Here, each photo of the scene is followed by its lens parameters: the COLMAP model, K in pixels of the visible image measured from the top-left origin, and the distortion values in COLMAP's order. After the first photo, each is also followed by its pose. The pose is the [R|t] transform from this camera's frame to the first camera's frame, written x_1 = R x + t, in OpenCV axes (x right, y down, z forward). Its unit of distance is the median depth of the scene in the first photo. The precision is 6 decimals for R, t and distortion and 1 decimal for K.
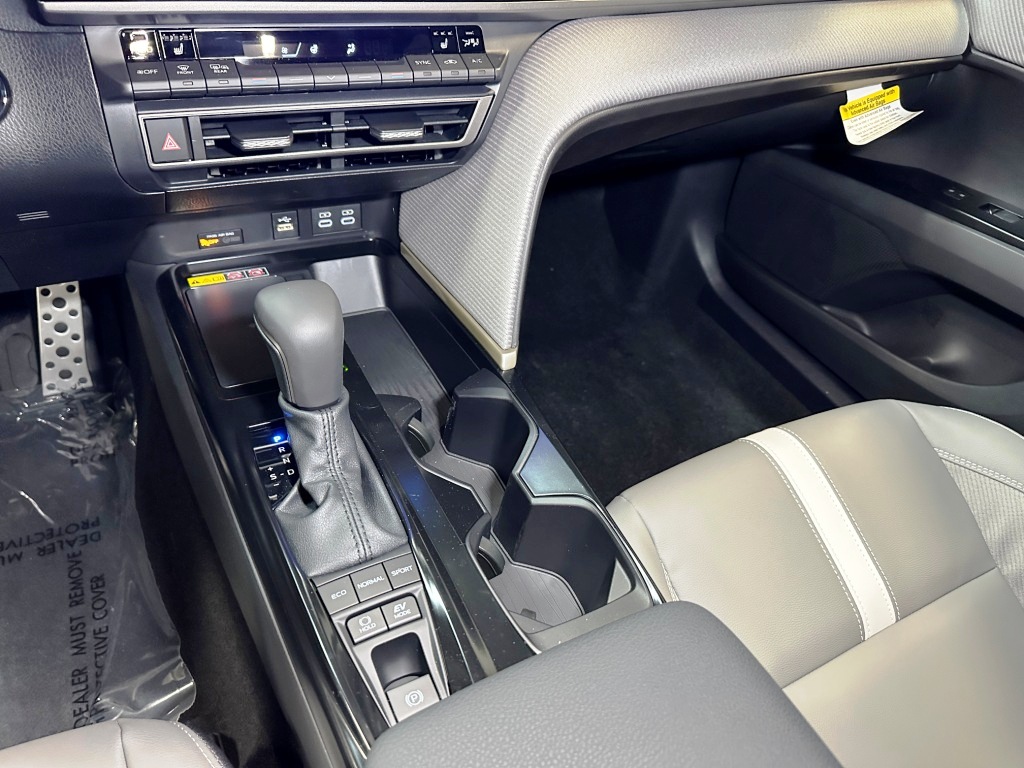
lens RADIAL K [[733.2, 0, 522.8], [0, 733.2, 384.7], [0, 0, 1]] dist [0.027156, -0.047542]
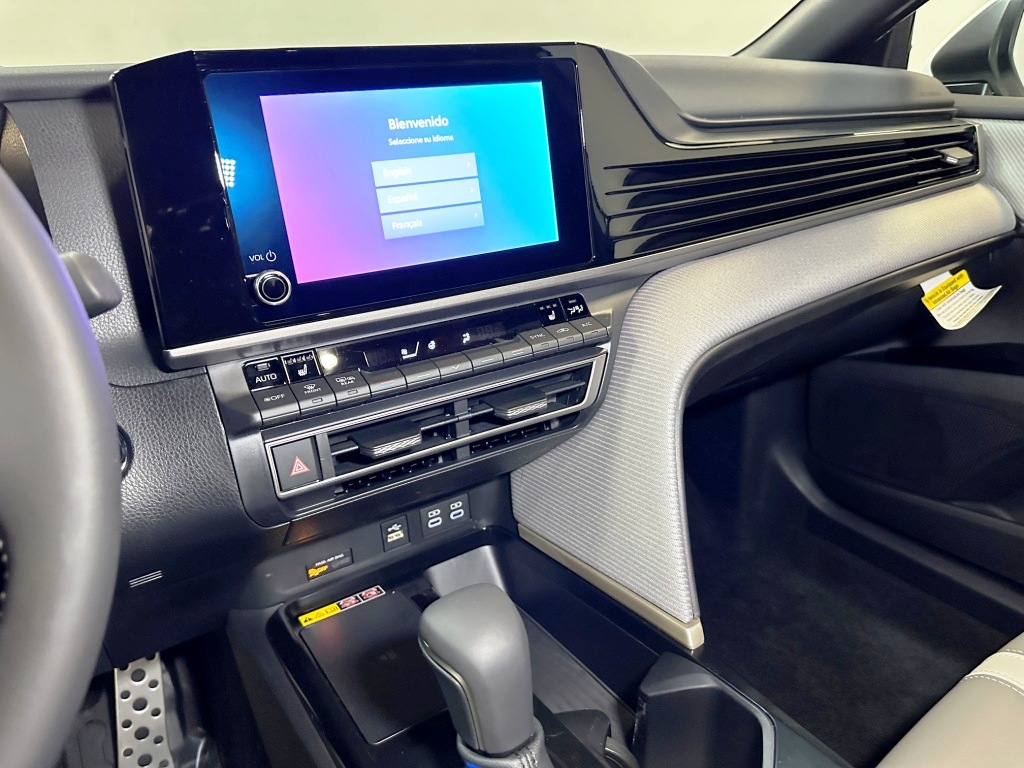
lens RADIAL K [[733.2, 0, 532.7], [0, 733.2, 366.4], [0, 0, 1]] dist [0.027156, -0.047542]
pose [[0.978058, -0.208091, 0.010089, -0.137146], [0.196437, 0.904986, -0.377376, -0.029350], [0.069398, 0.371077, 0.926005, 0.096375]]
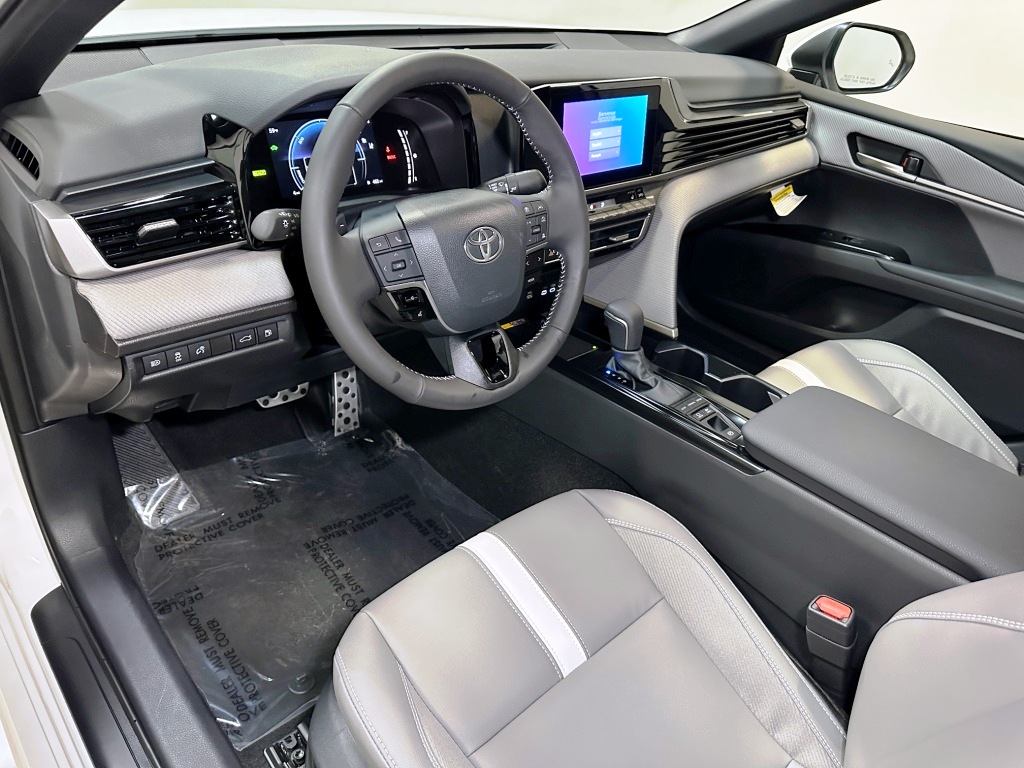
lens RADIAL K [[733.2, 0, 490.2], [0, 733.2, 380.9], [0, 0, 1]] dist [0.027156, -0.047542]
pose [[0.971764, -0.170654, 0.162949, -0.881038], [0.193298, 0.971809, -0.134990, 0.274243], [-0.135318, 0.162676, 0.977356, -0.941100]]
